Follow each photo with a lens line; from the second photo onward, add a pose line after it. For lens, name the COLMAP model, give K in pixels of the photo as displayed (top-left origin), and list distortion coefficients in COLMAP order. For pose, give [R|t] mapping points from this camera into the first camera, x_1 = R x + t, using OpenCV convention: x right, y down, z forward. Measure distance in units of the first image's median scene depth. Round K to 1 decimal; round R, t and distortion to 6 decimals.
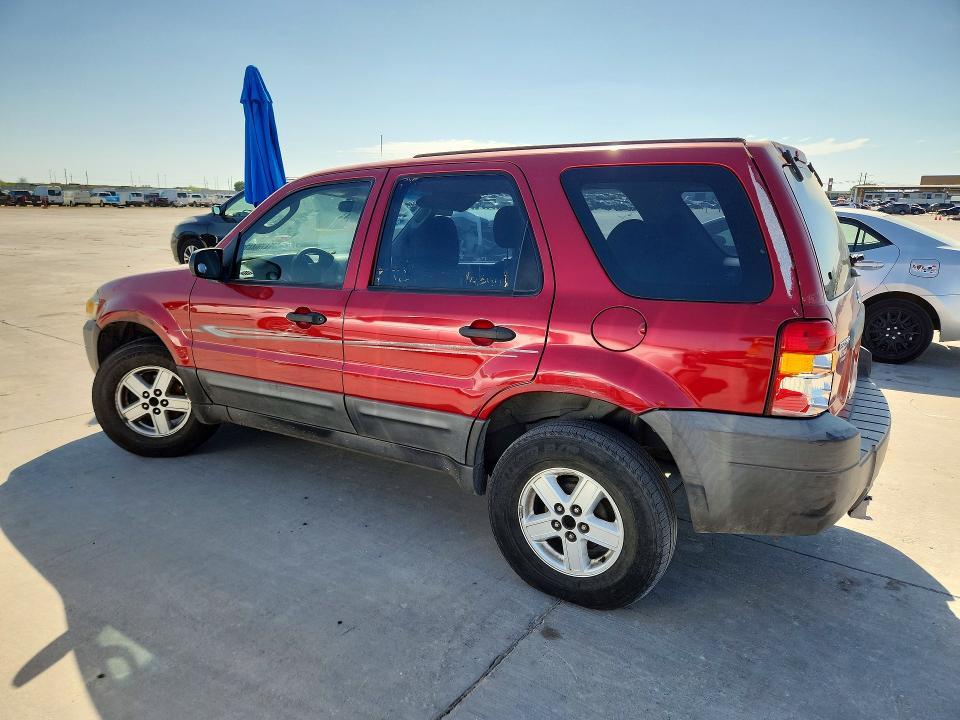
lens RADIAL K [[744.5, 0, 480.0], [0, 744.5, 360.0], [0, 0, 1]] dist [-0.003748, -0.004831]
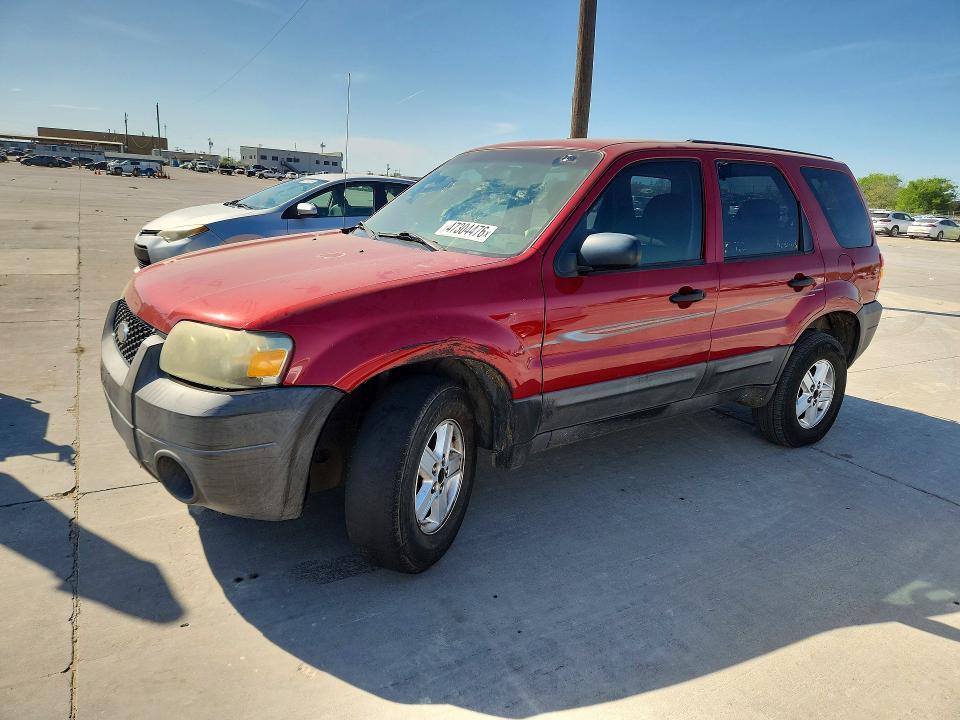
lens RADIAL K [[744.5, 0, 480.0], [0, 744.5, 360.0], [0, 0, 1]] dist [-0.003748, -0.004831]
pose [[0.290797, -0.206083, 0.934327, -1.437722], [0.142016, 0.975008, 0.170855, -0.208723], [-0.946186, 0.083005, 0.312796, 1.082718]]
